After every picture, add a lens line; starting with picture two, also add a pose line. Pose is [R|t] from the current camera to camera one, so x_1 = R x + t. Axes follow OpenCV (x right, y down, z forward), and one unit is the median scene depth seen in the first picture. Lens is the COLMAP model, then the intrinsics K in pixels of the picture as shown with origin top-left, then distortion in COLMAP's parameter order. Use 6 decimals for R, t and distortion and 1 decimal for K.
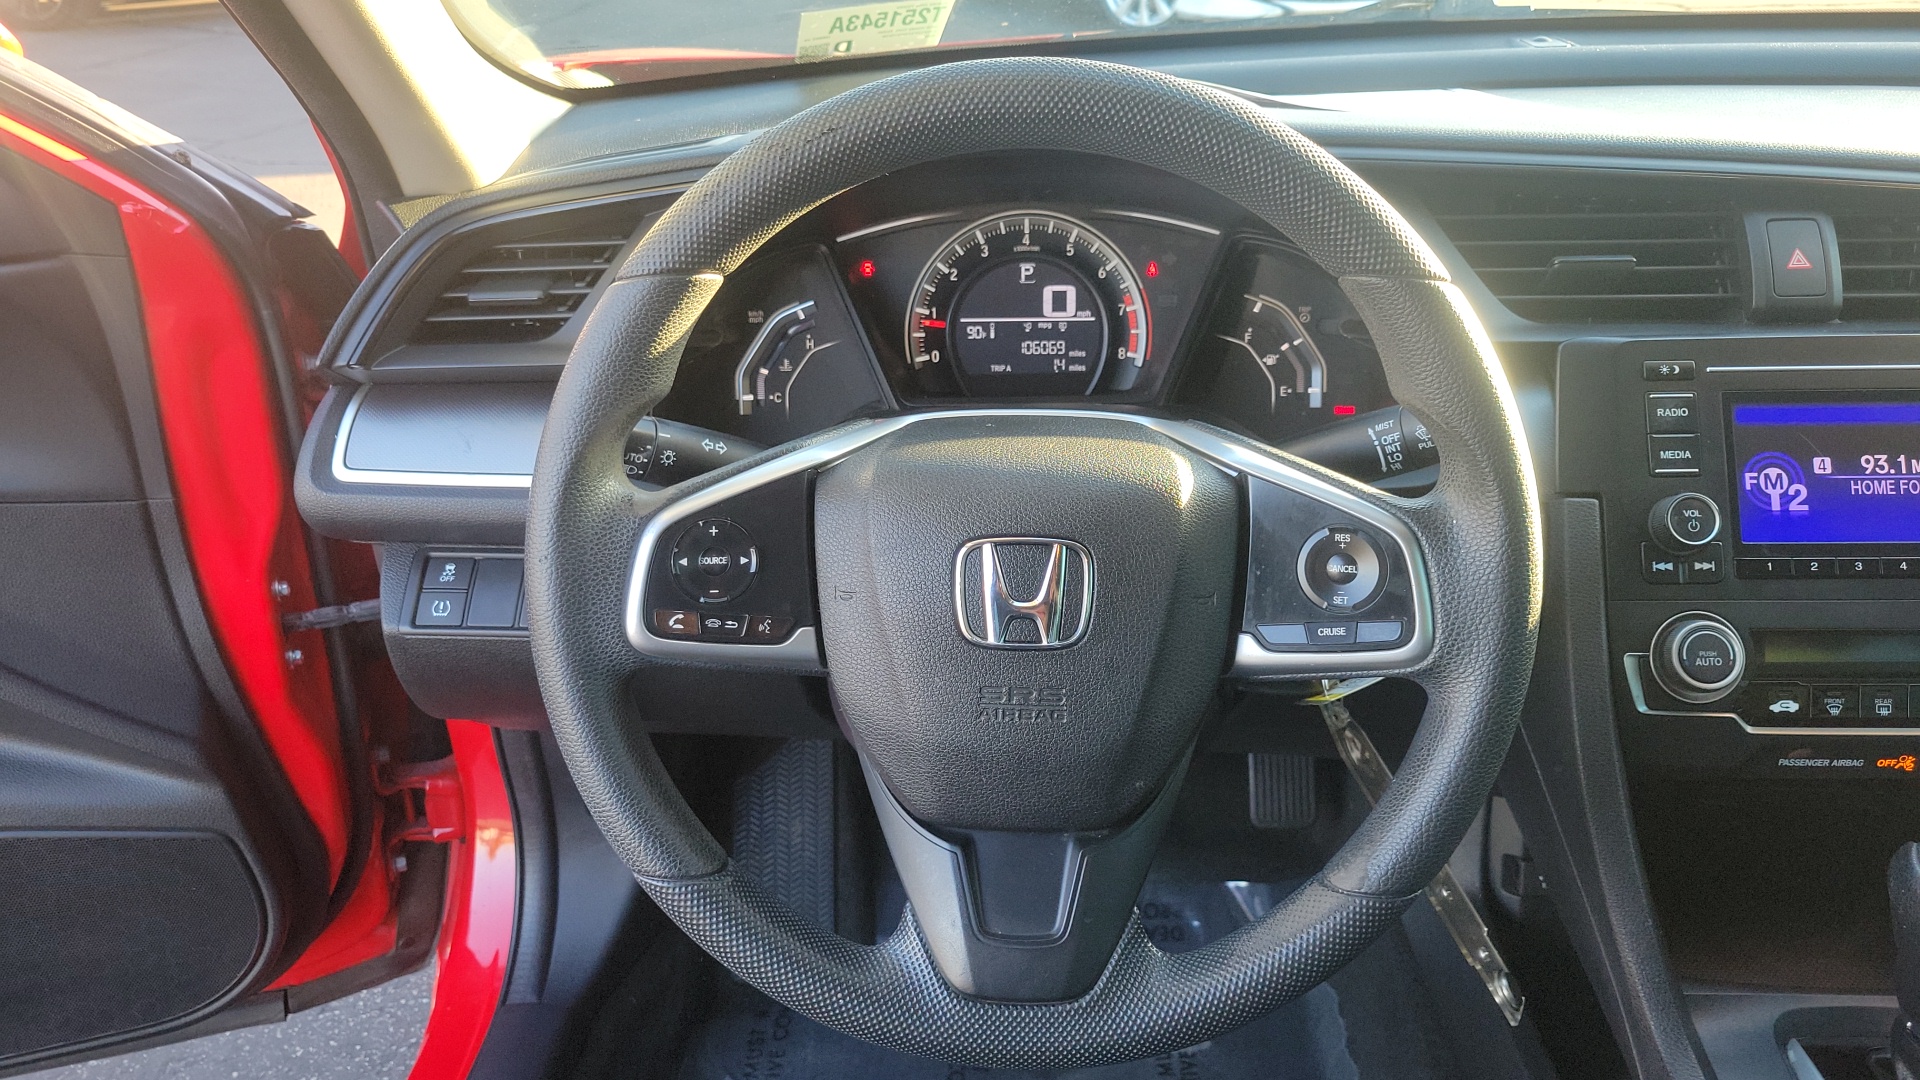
lens RADIAL K [[1462.8, 0, 963.6], [0, 1462.8, 528.8], [0, 0, 1]] dist [0.029833, -0.014673]
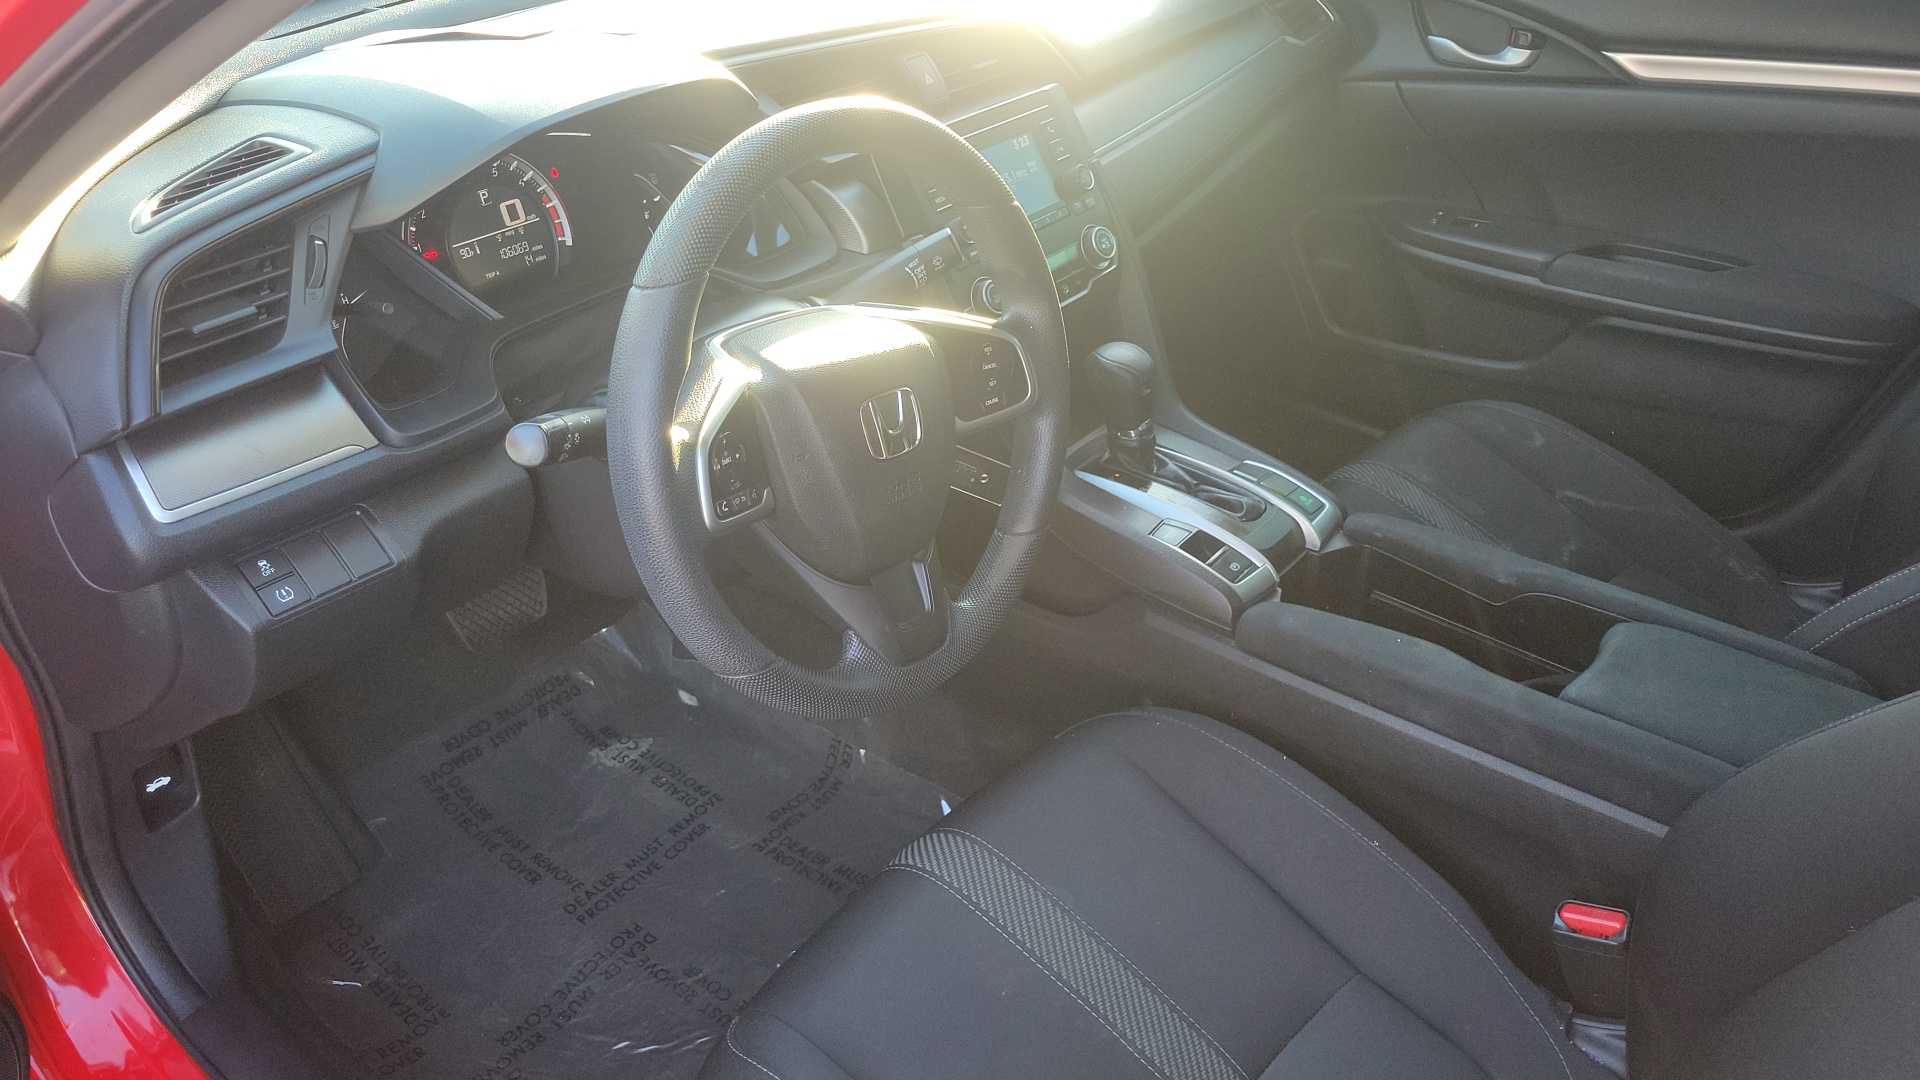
lens RADIAL K [[1462.8, 0, 951.3], [0, 1462.8, 534.1], [0, 0, 1]] dist [0.029833, -0.014673]
pose [[0.593004, -0.404114, 0.696446, -0.731442], [0.320966, 0.911884, 0.255829, -0.102931], [-0.738462, 0.071828, 0.670458, -0.148623]]
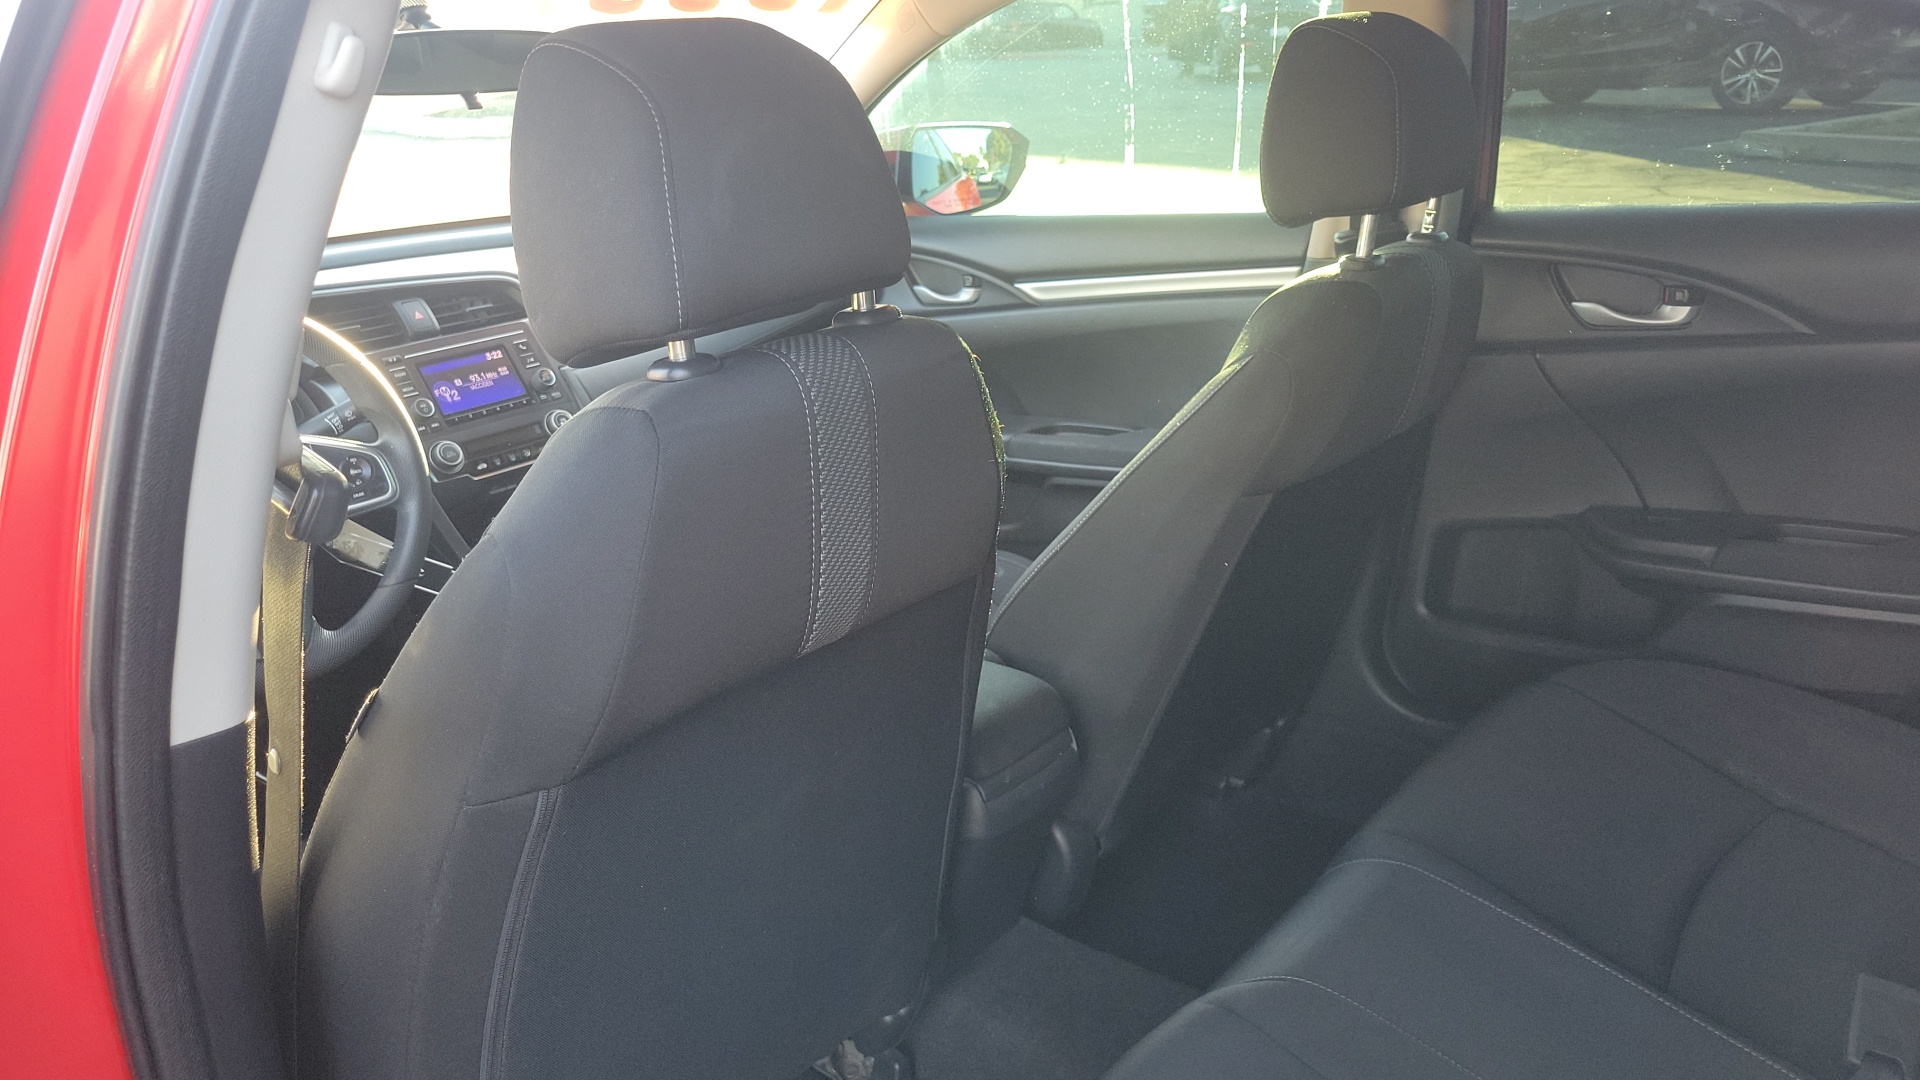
lens RADIAL K [[1462.8, 0, 965.9], [0, 1462.8, 539.8], [0, 0, 1]] dist [0.029833, -0.014673]
pose [[0.596010, -0.274686, 0.754532, -0.746725], [0.385327, 0.922247, 0.031370, 0.384357], [-0.704482, 0.272045, 0.655513, -1.026862]]
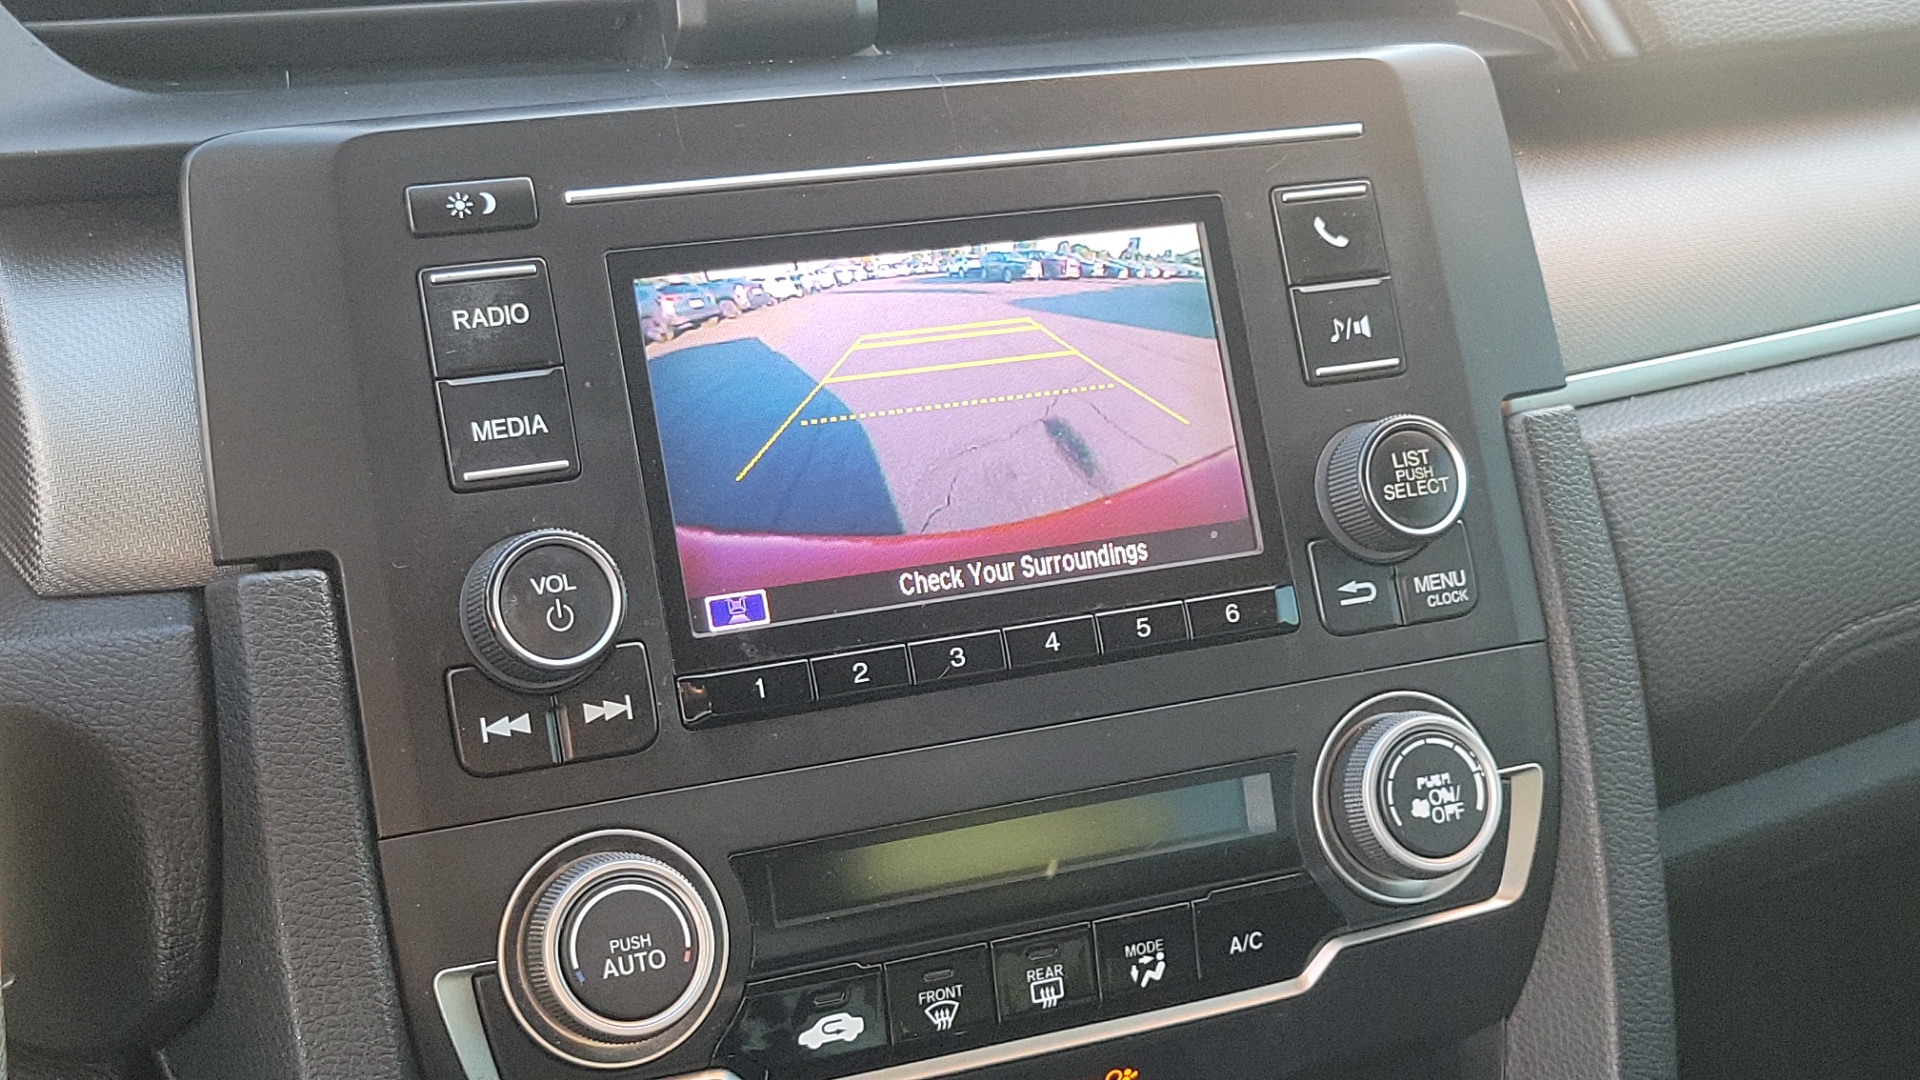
lens RADIAL K [[2885.9, 0, 956.8], [0, 2885.9, 559.7], [0, 0, 1]] dist [0.043093, 0.000000]
pose [[0.894041, -0.126004, 0.429900, 0.205267], [0.110186, 0.992000, 0.061609, -0.039050], [-0.434224, -0.007712, 0.900772, 0.216308]]
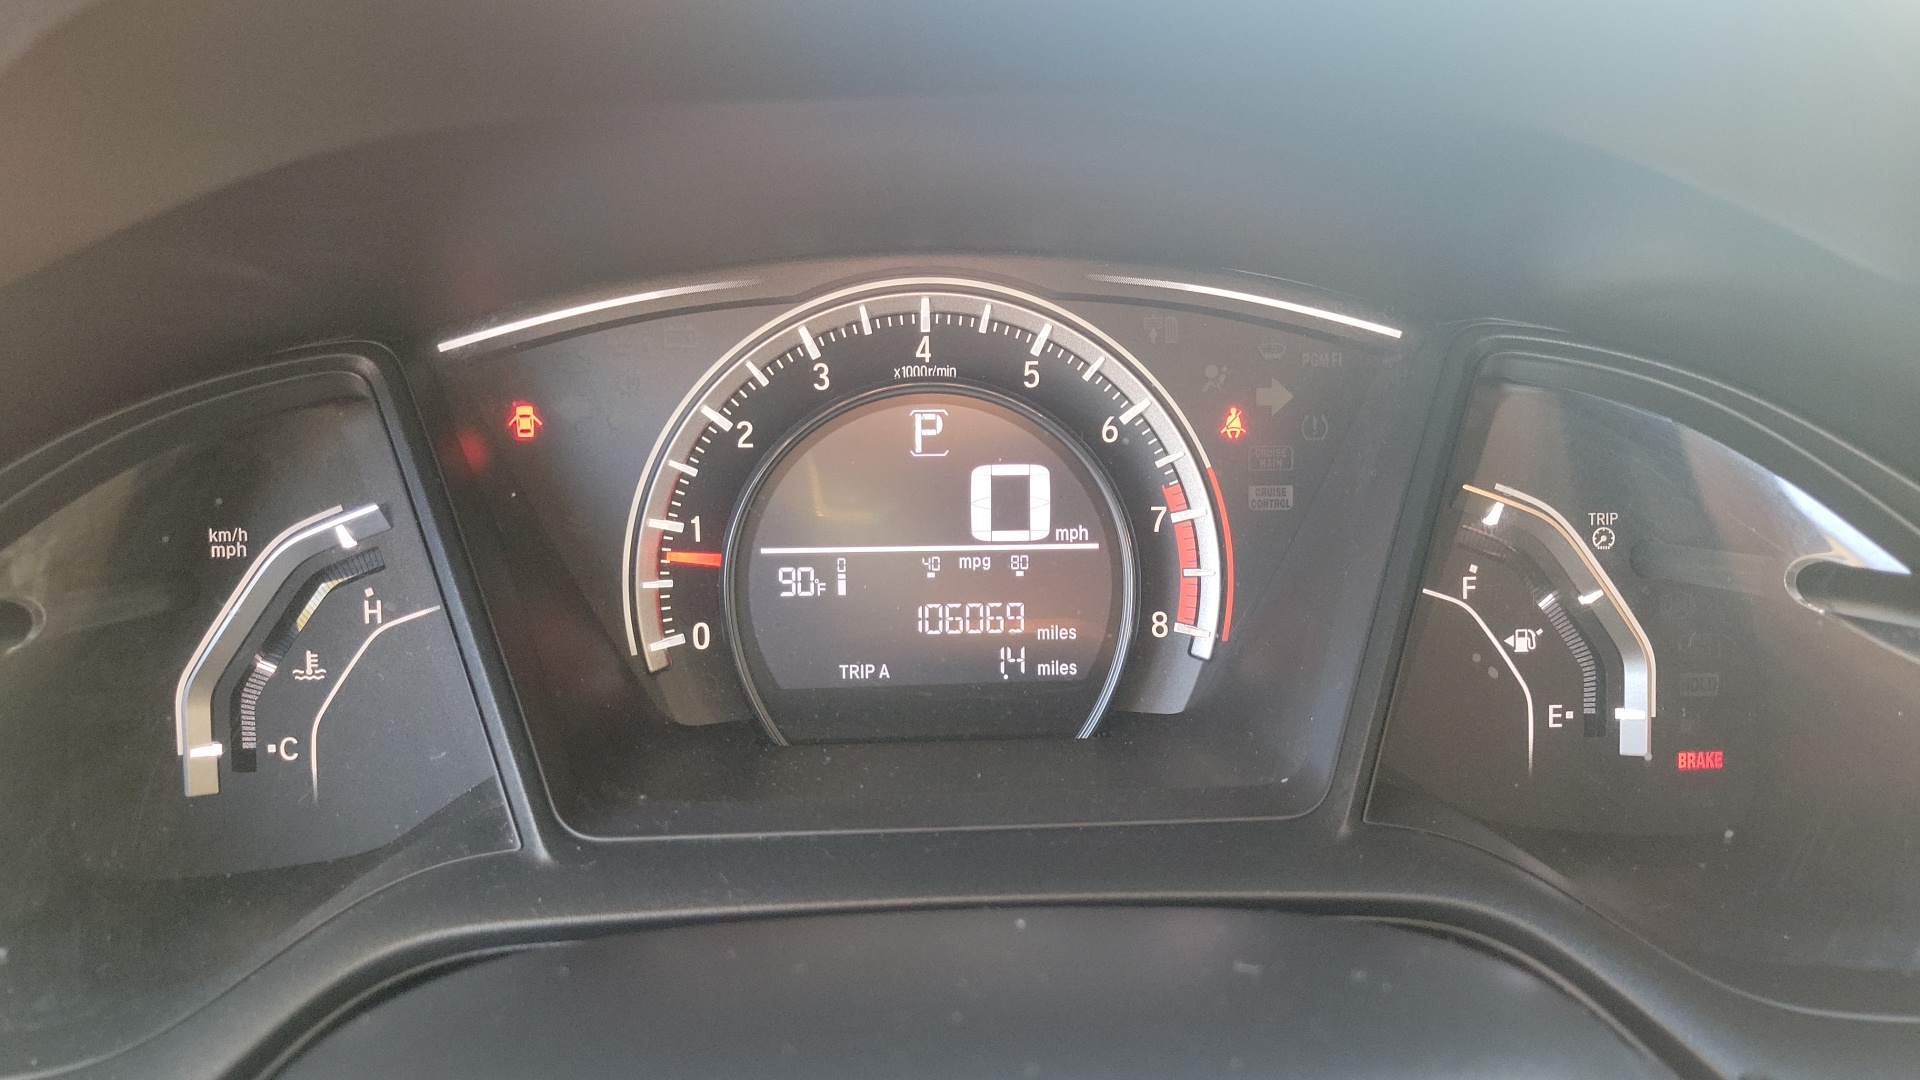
lens RADIAL K [[1462.8, 0, 957.7], [0, 1462.8, 548.2], [0, 0, 1]] dist [0.029833, -0.014673]
pose [[0.995640, -0.009227, 0.092823, 0.014200], [0.015835, 0.997372, -0.070703, -0.115173], [-0.091927, 0.071864, 0.993169, 0.607872]]
